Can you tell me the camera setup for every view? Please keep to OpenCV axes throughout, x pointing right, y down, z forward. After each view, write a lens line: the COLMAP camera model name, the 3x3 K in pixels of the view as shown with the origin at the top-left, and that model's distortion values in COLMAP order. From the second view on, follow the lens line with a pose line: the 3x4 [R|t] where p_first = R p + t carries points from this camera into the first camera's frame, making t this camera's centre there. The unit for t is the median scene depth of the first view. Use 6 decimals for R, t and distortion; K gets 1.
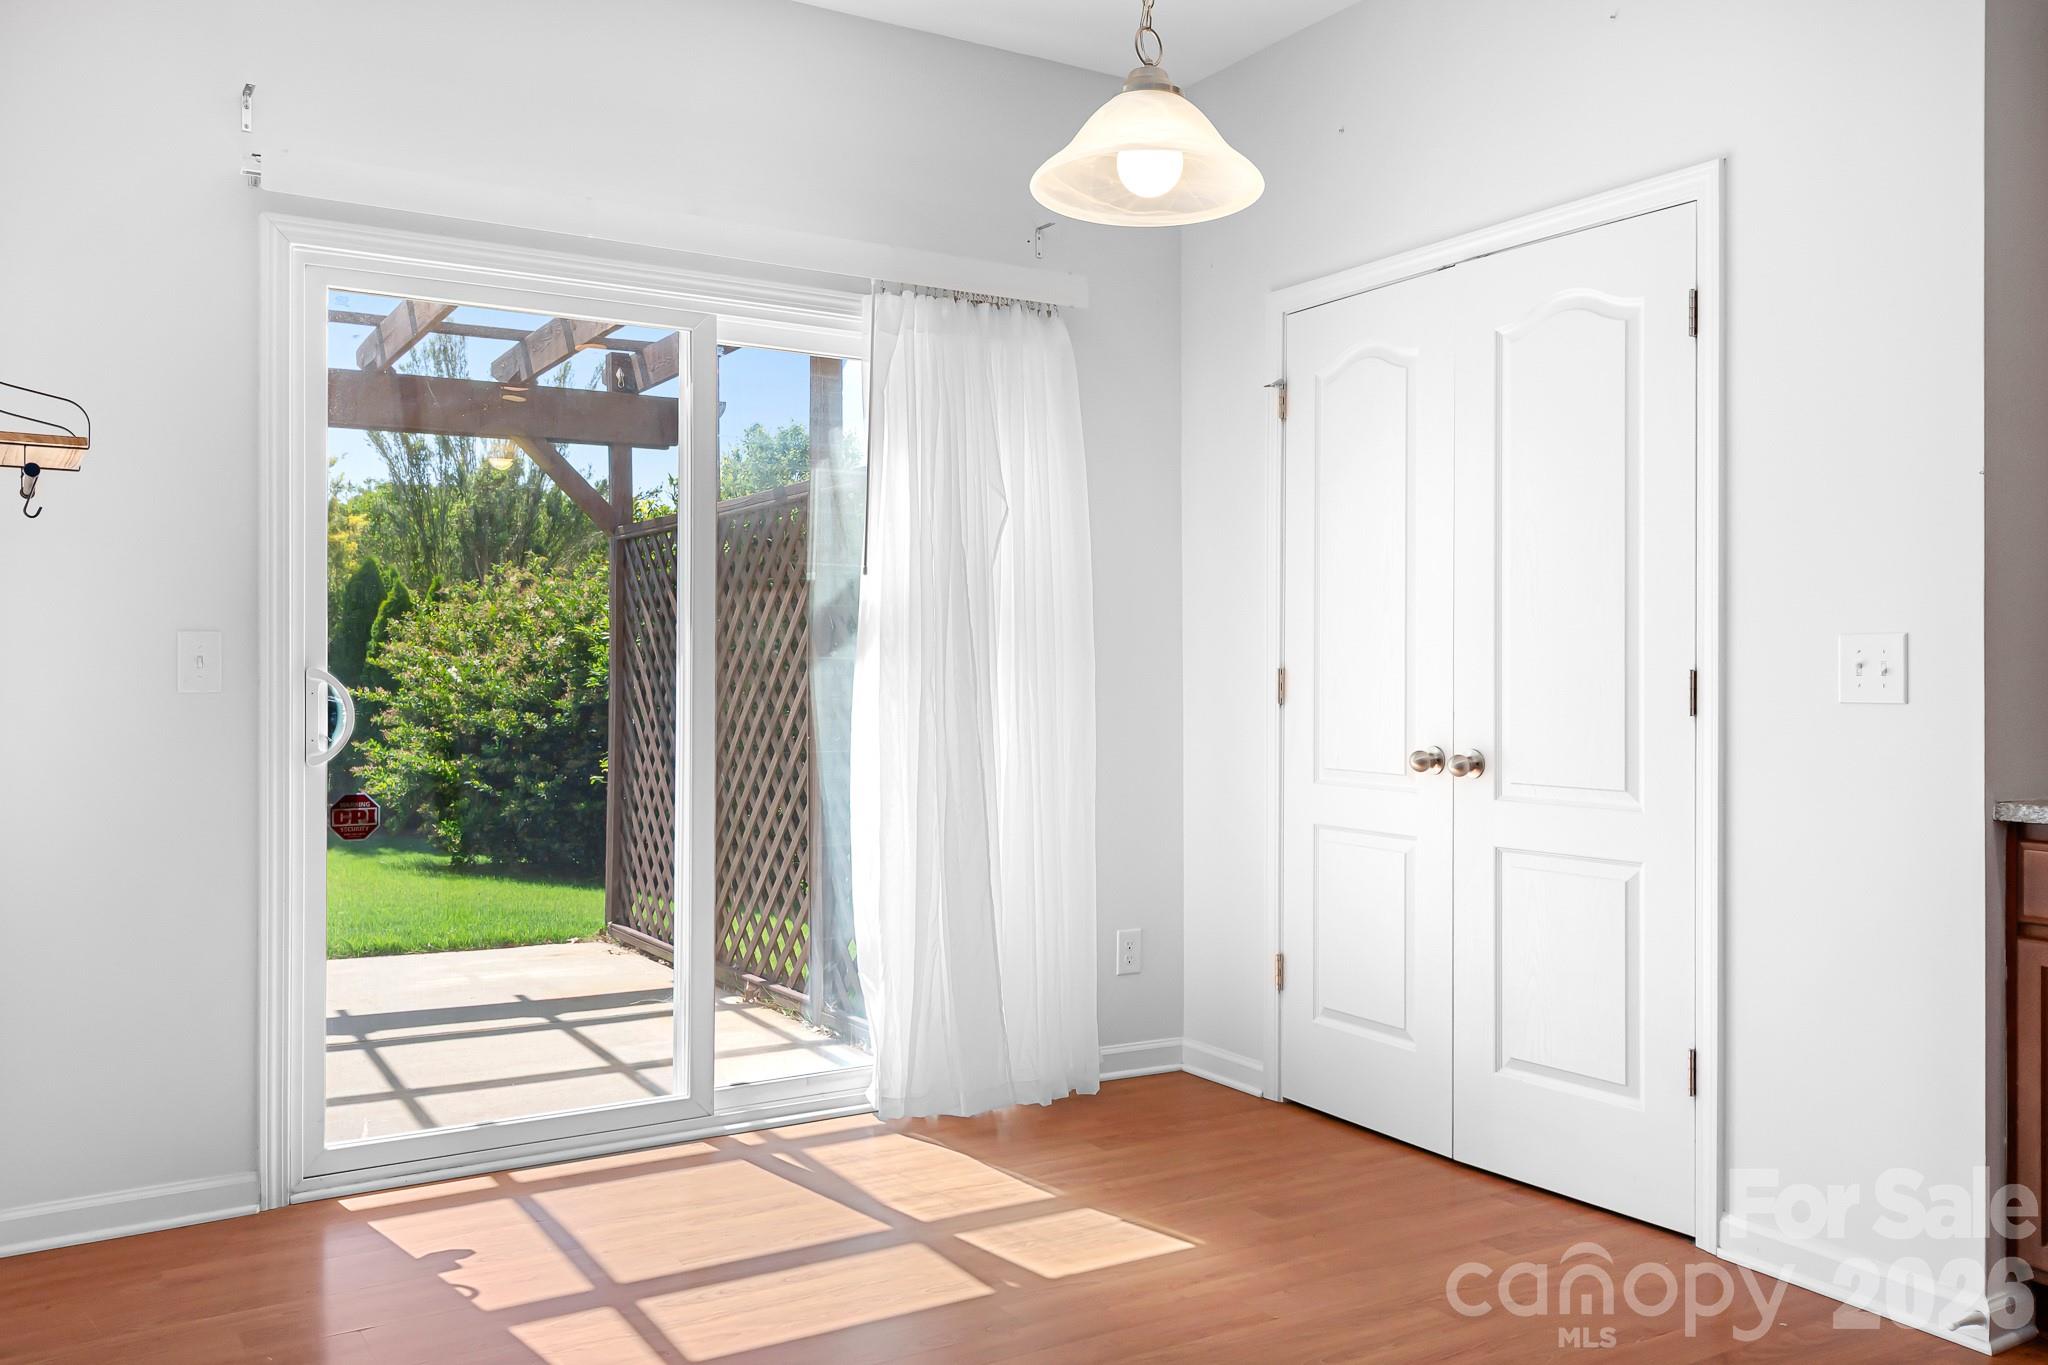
lens RADIAL K [[1733.4, 0, 1025.2], [0, 1733.4, 654.8], [0, 0, 1]] dist [0.016712, 0.002187]
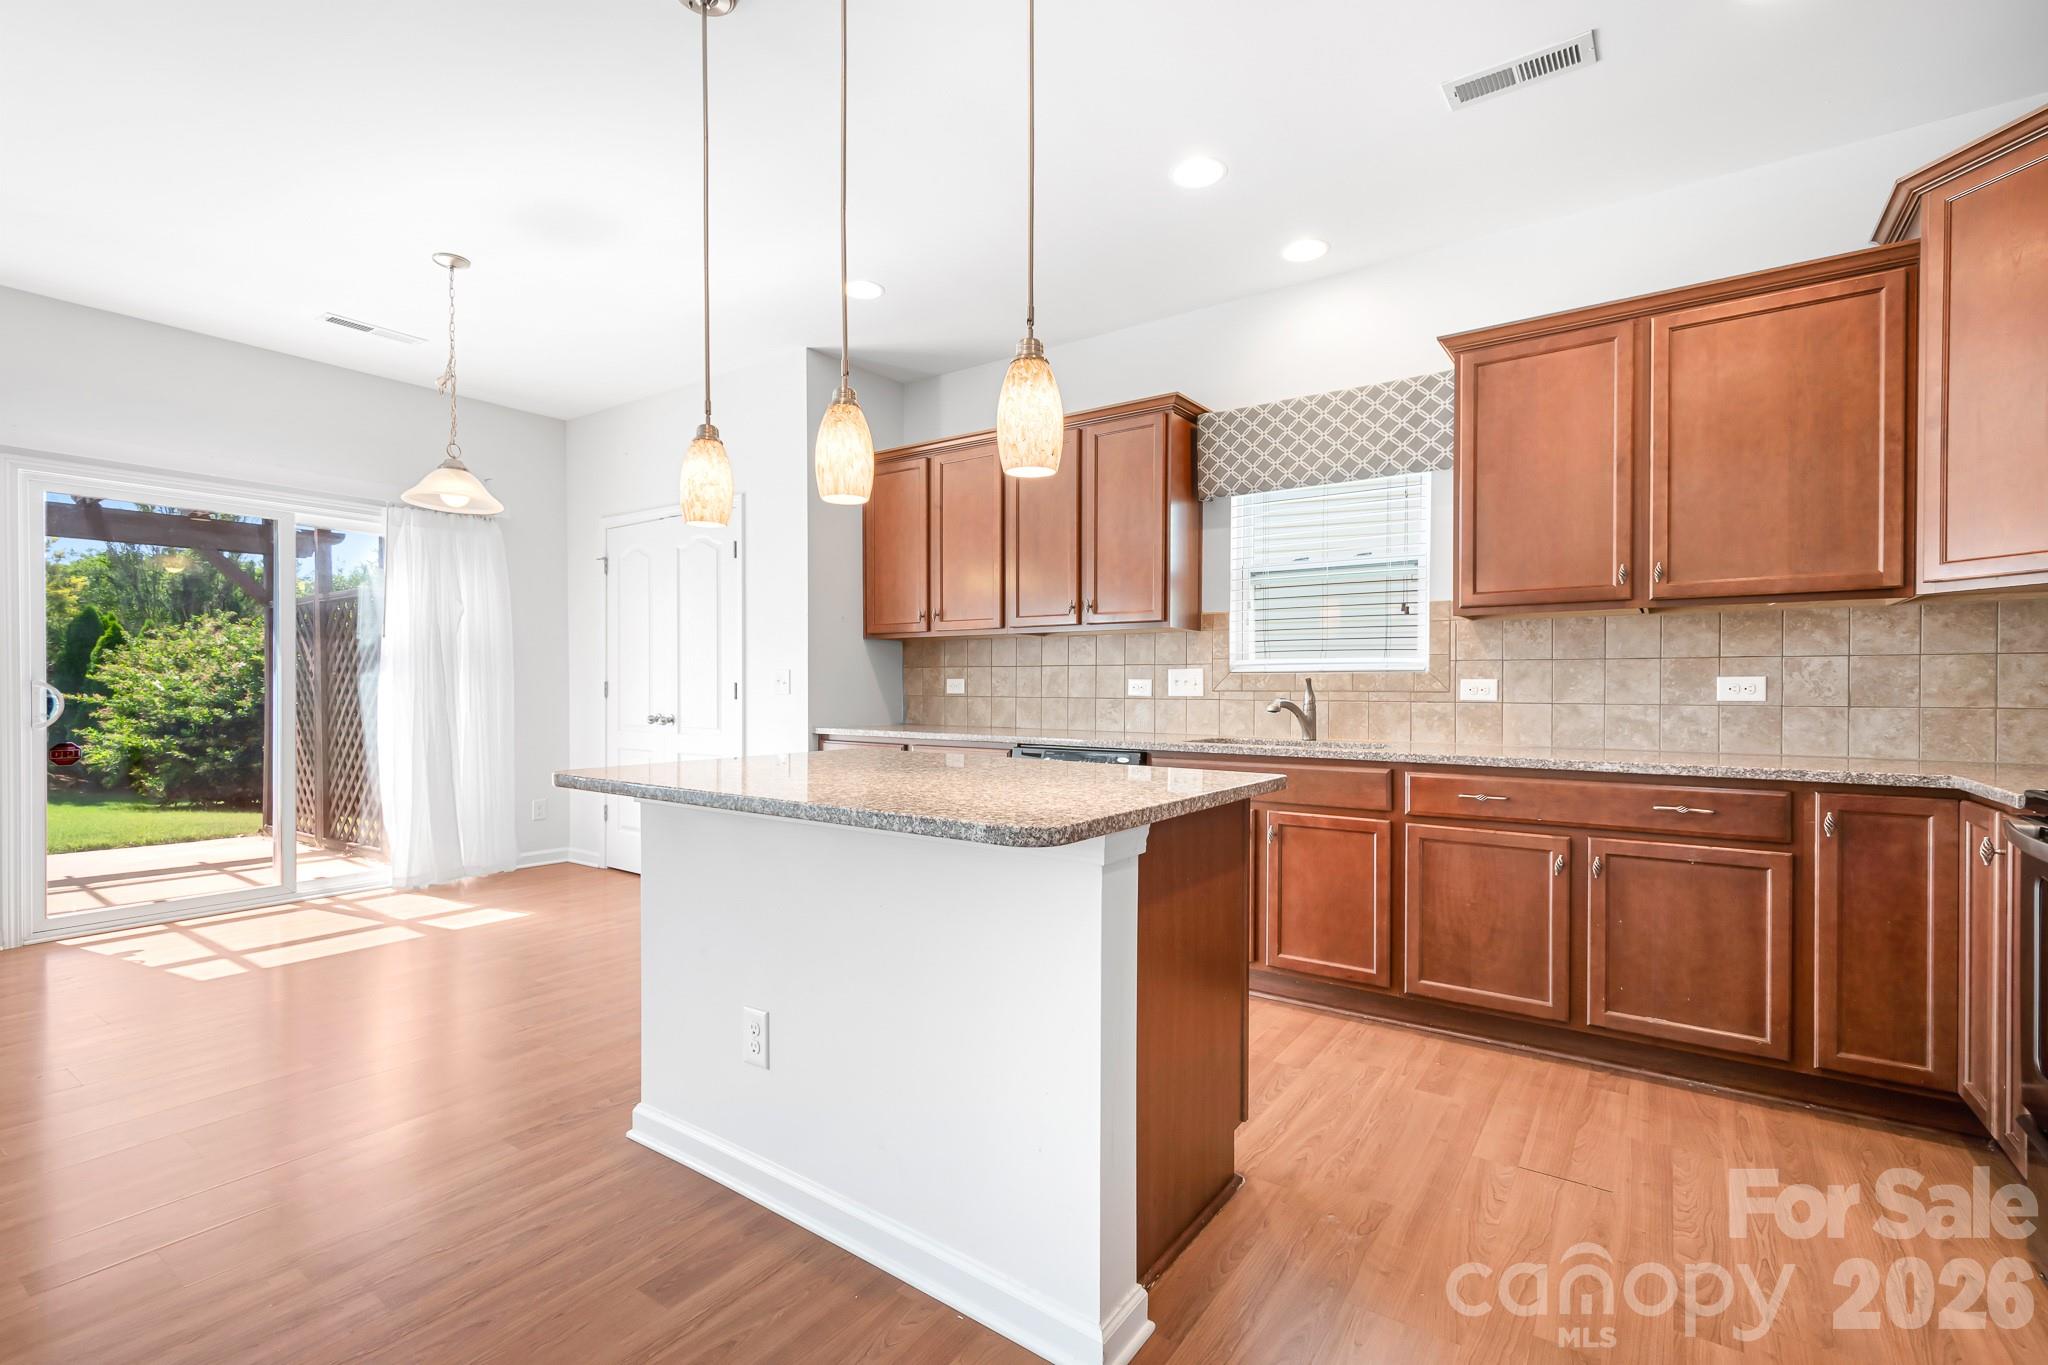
lens RADIAL K [[920.9, 0, 1027.9], [0, 920.9, 688.3], [0, 0, 1]] dist [0.010166, -0.004068]
pose [[0.909338, -0.001950, 0.416053, 0.044391], [-0.004059, 0.999900, 0.013558, -0.000704], [-0.416038, -0.014018, 0.909239, -0.106542]]
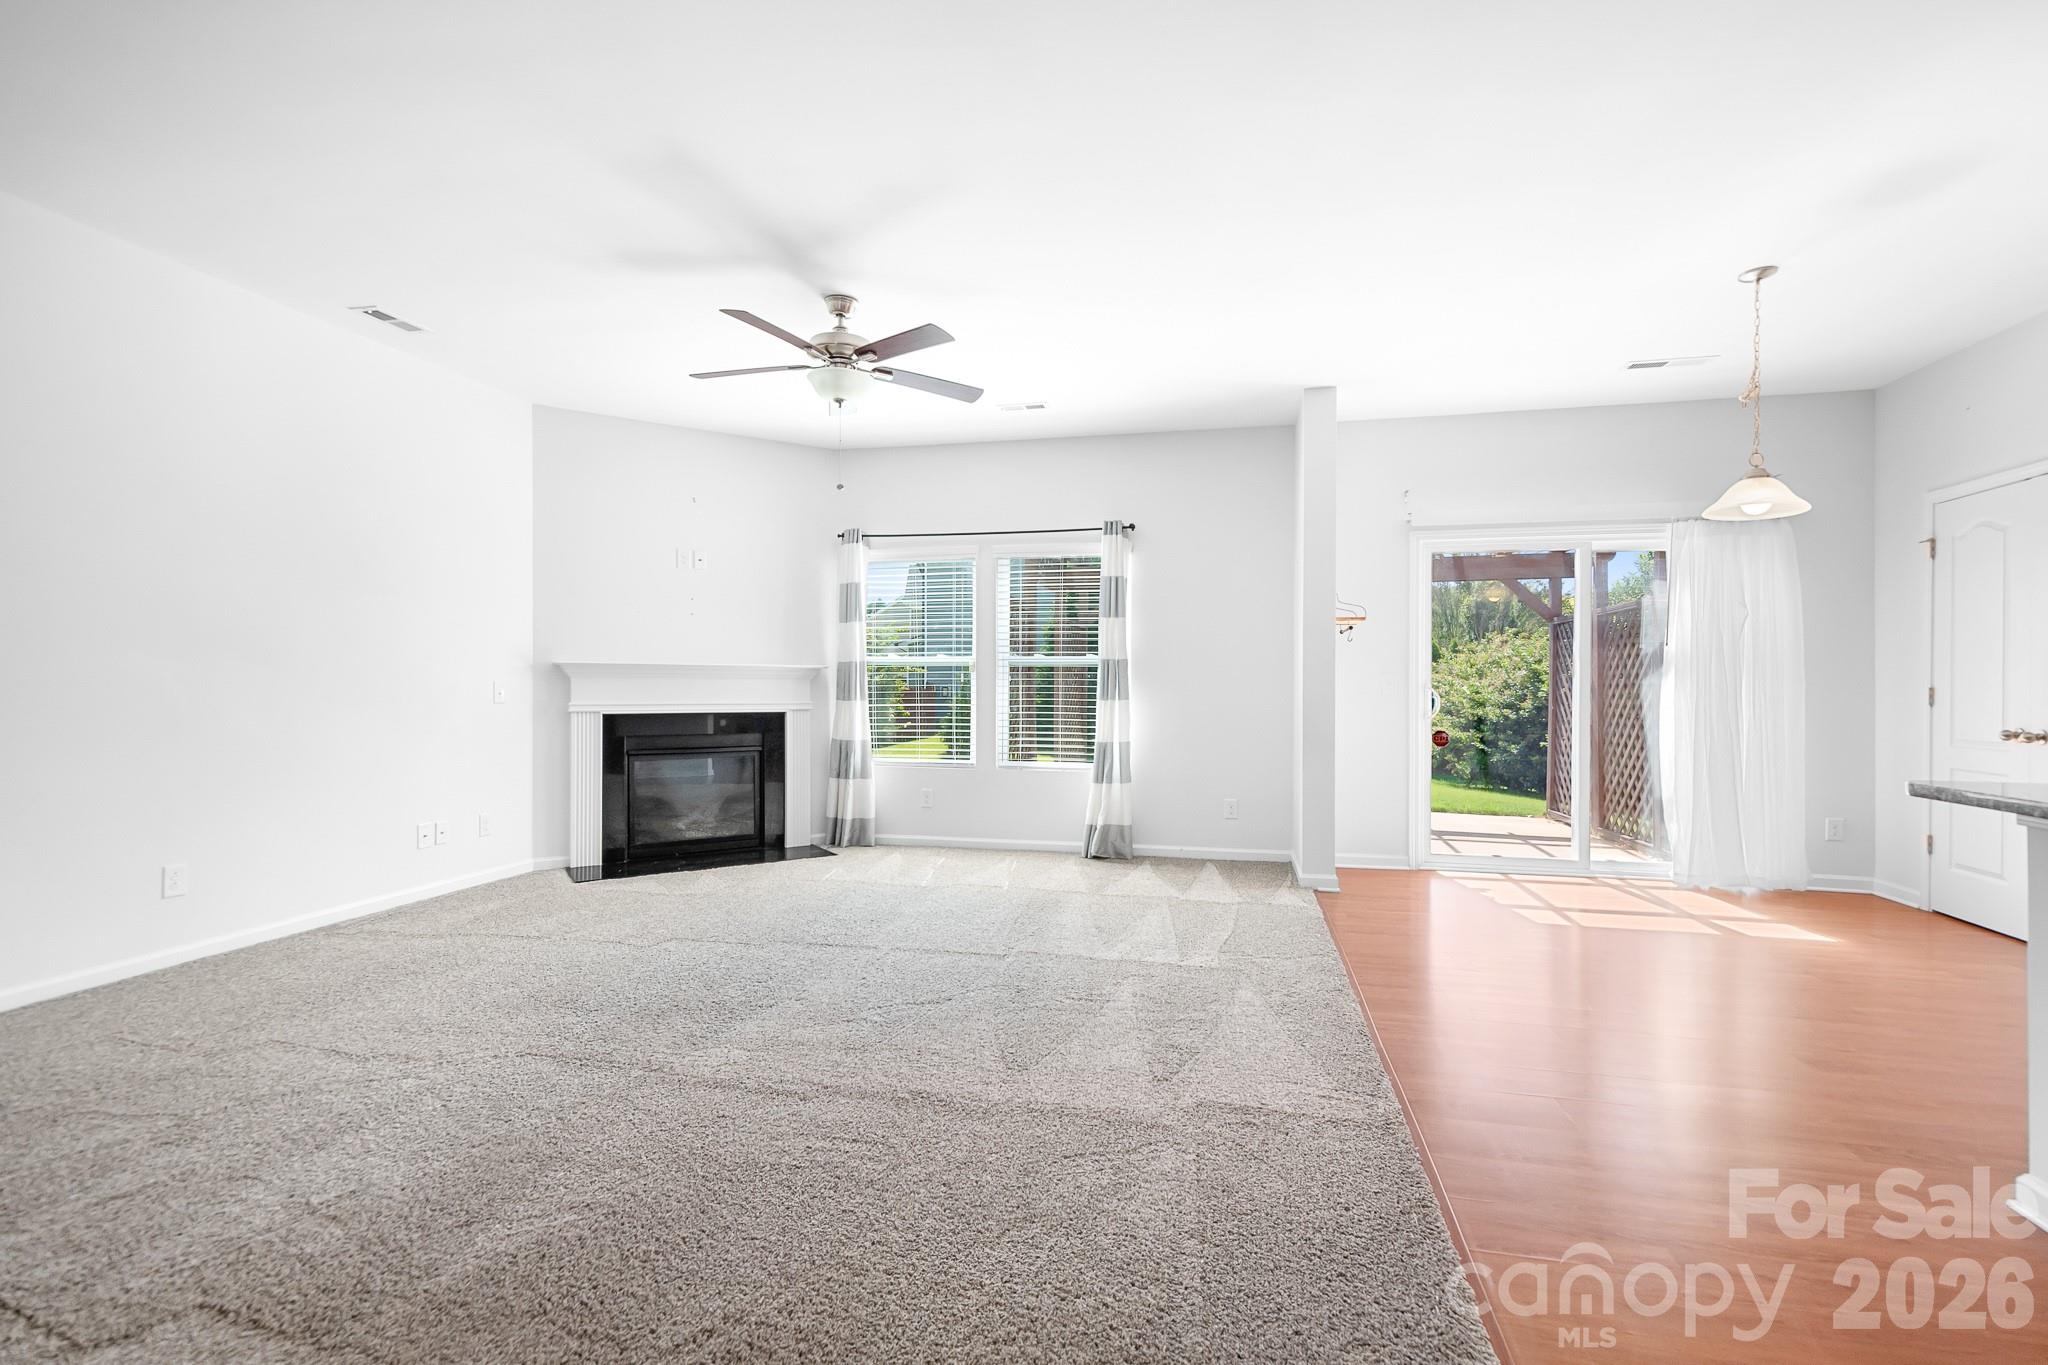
lens RADIAL K [[920.9, 0, 1027.9], [0, 920.9, 688.3], [0, 0, 1]] dist [0.010166, -0.004068]
pose [[0.727789, 0.003273, -0.685793, 0.037010], [0.003176, 0.999962, 0.008143, -0.000872], [0.685794, -0.008104, 0.727751, -0.133061]]
